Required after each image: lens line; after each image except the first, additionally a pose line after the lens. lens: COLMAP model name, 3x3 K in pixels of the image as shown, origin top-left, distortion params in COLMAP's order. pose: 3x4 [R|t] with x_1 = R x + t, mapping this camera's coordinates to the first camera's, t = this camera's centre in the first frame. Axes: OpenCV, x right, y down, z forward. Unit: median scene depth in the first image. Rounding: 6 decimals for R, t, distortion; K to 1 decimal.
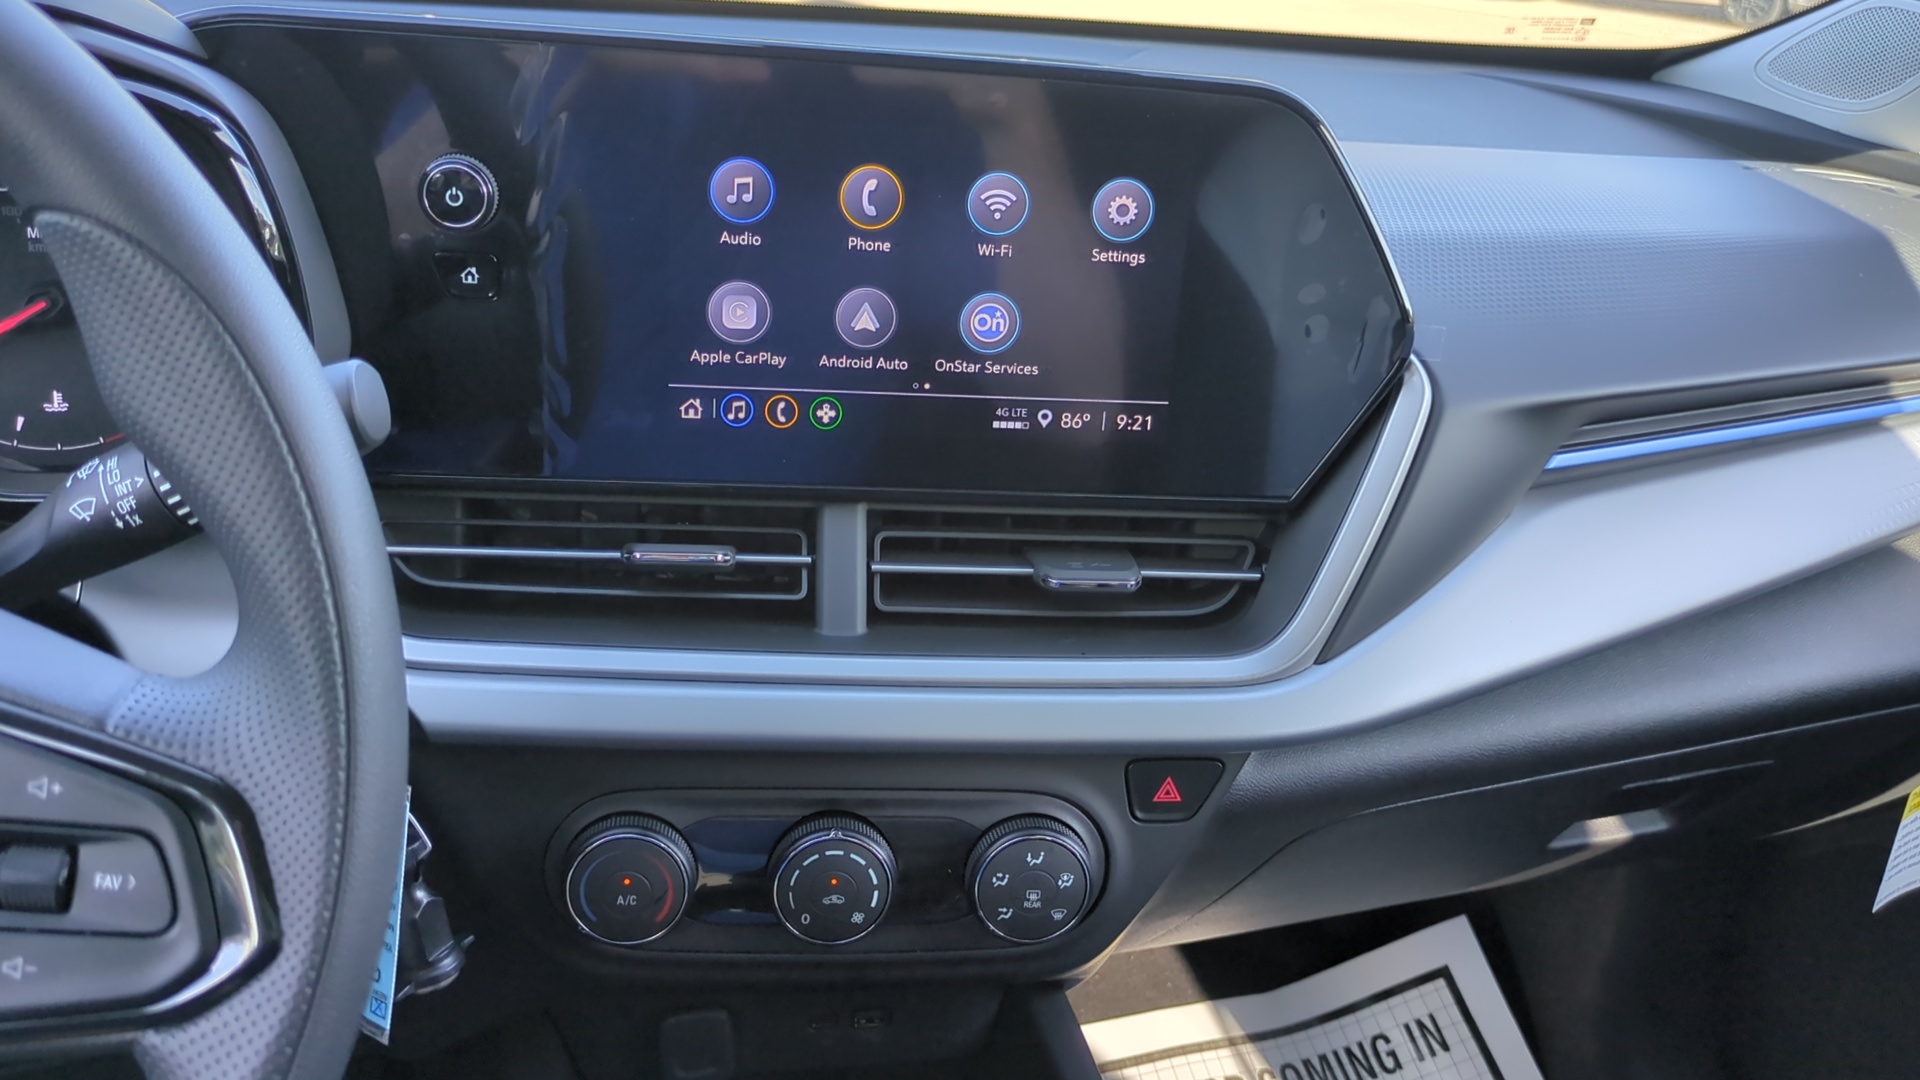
lens RADIAL K [[1565.4, 0, 960.0], [0, 1565.4, 540.0], [0, 0, 1]] dist [0.025097, -0.013761]
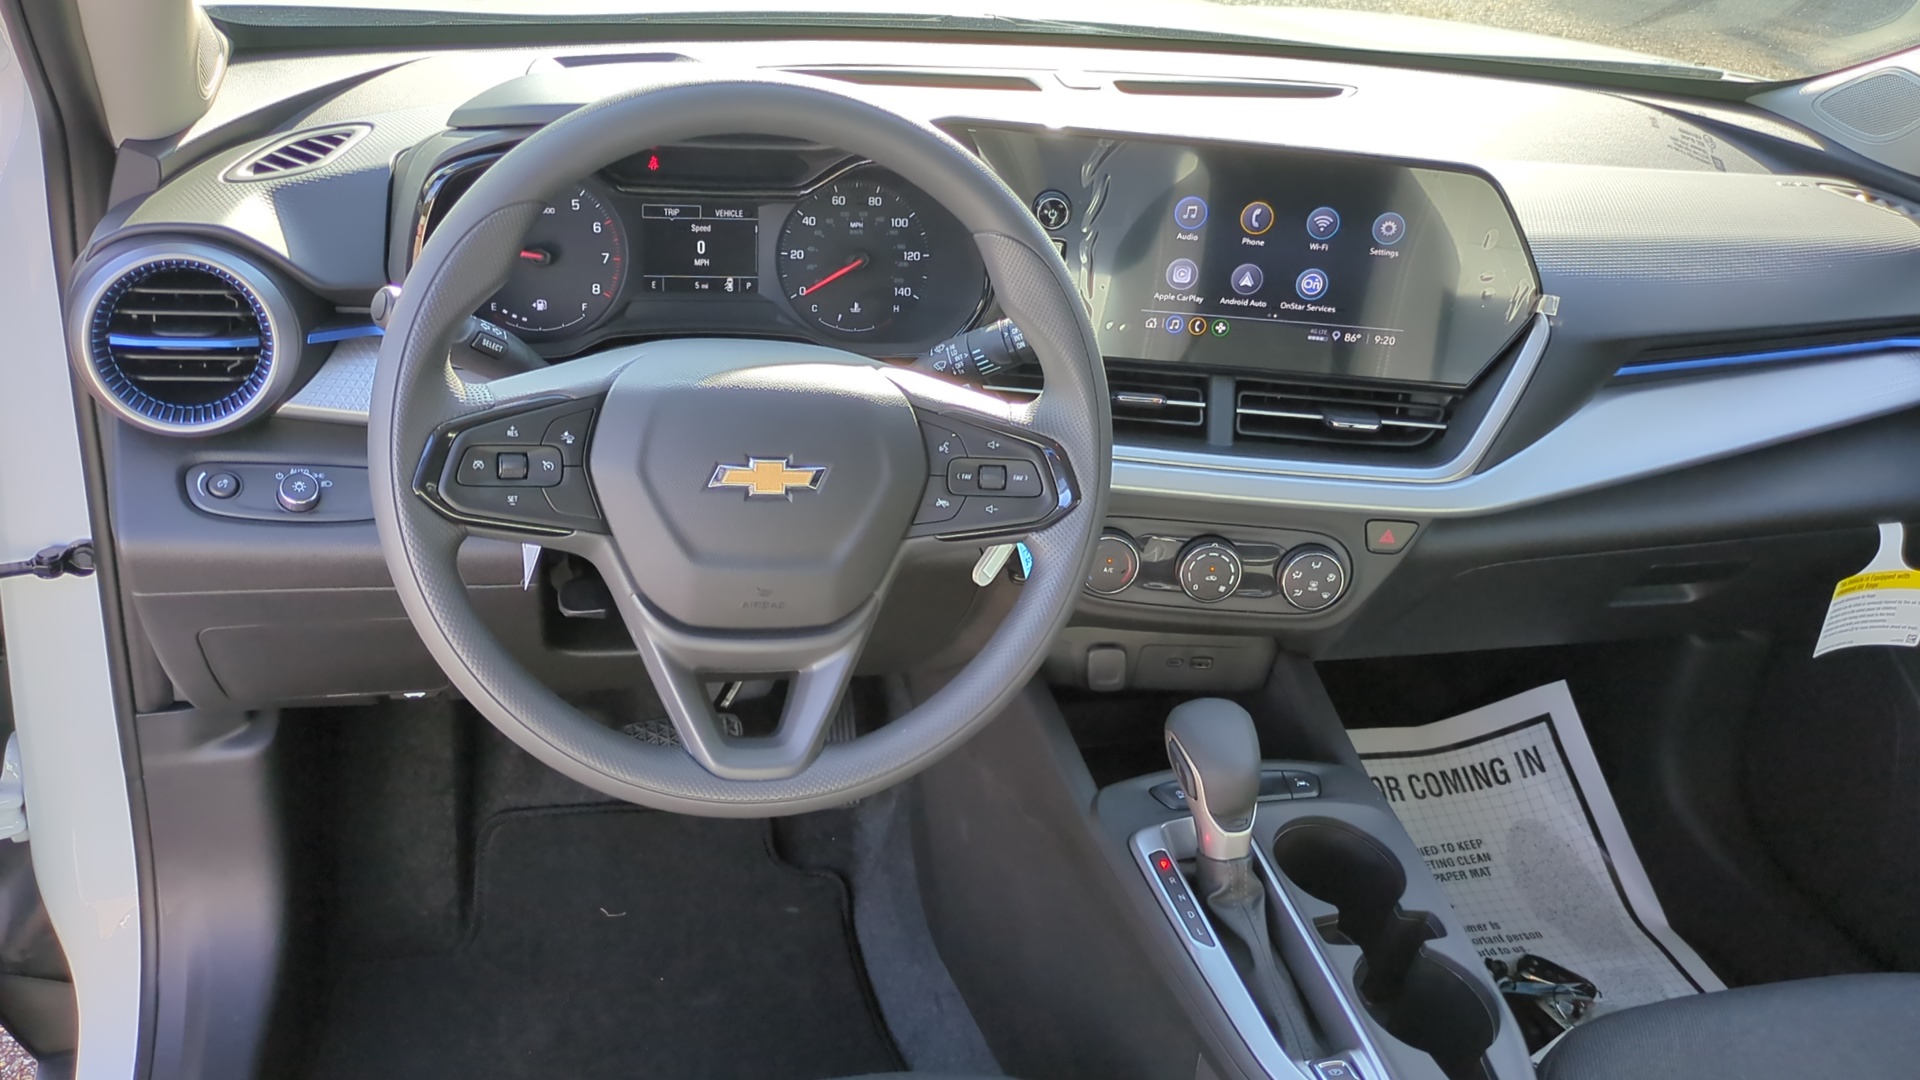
lens RADIAL K [[1558.6, 0, 960.0], [0, 1558.6, 540.0], [0, 0, 1]] dist [0.031928, 0.002691]
pose [[0.993781, 0.061594, -0.092766, -0.209242], [-0.052659, 0.994000, 0.095867, 0.009937], [0.098114, -0.090385, 0.991062, -0.940010]]
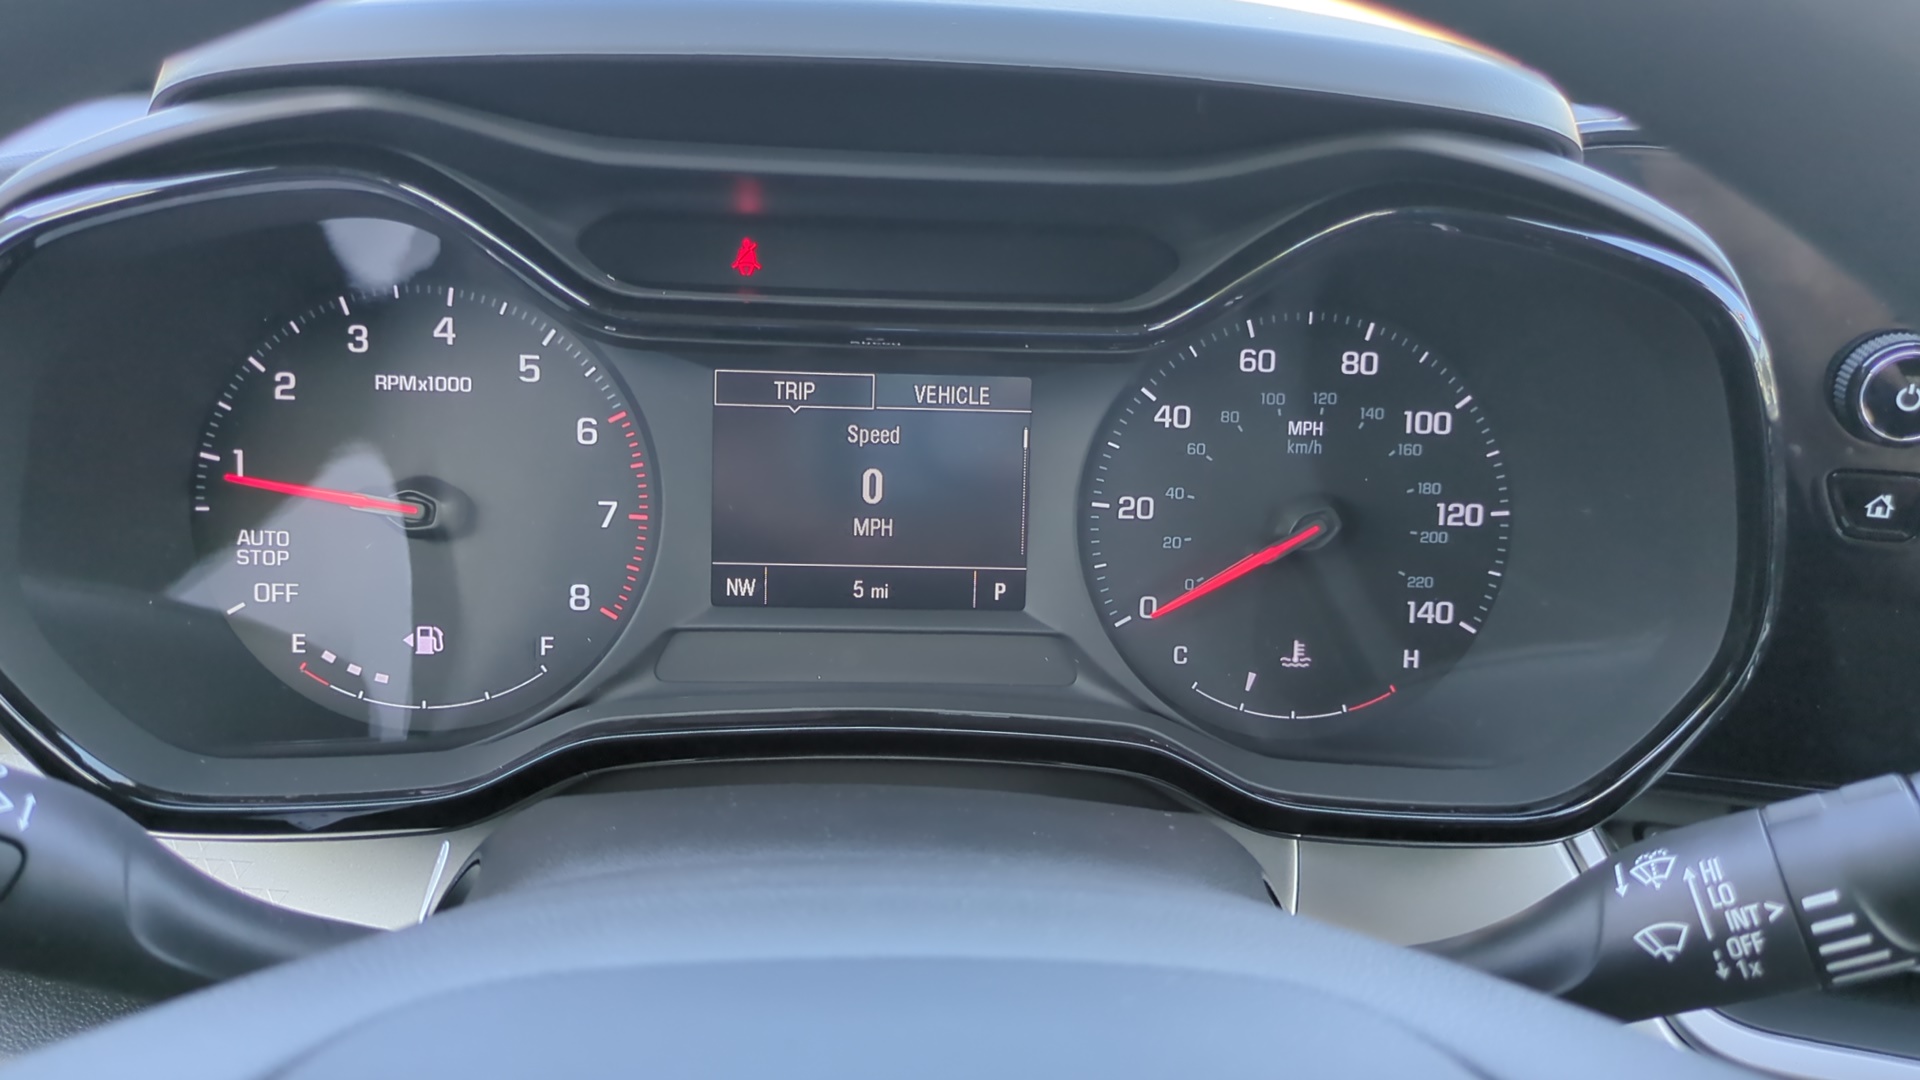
lens RADIAL K [[1565.4, 0, 960.0], [0, 1565.4, 540.0], [0, 0, 1]] dist [0.025097, -0.013761]
pose [[0.948680, 0.066201, -0.309230, -0.452230], [-0.079555, 0.996356, -0.030762, -0.096381], [0.306066, 0.053784, 0.950490, 0.222445]]
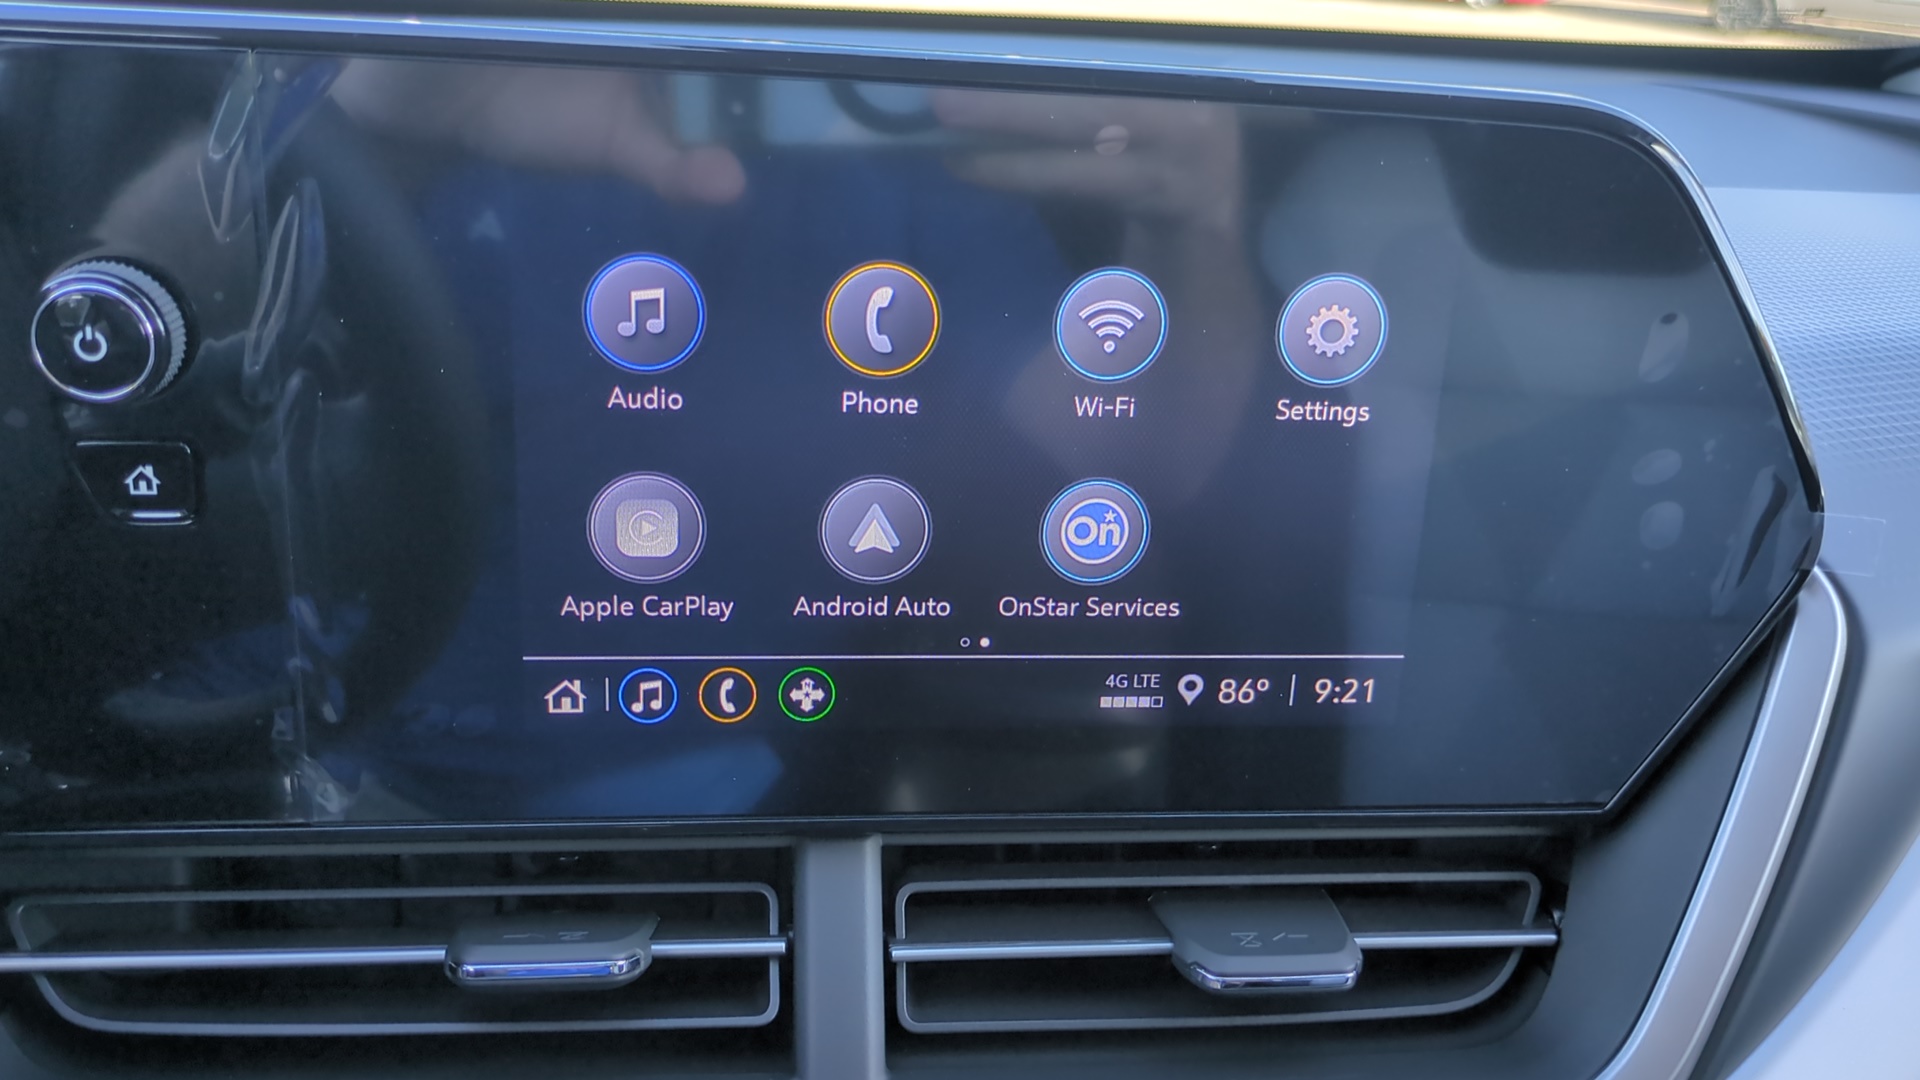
lens RADIAL K [[1590.9, 0, 960.0], [0, 1590.9, 540.0], [0, 0, 1]] dist [0.014385, -0.005760]
pose [[0.999830, -0.018397, 0.000818, -0.030009], [0.018409, 0.999680, -0.017361, -0.126382], [-0.000498, 0.017373, 0.999849, 0.427449]]
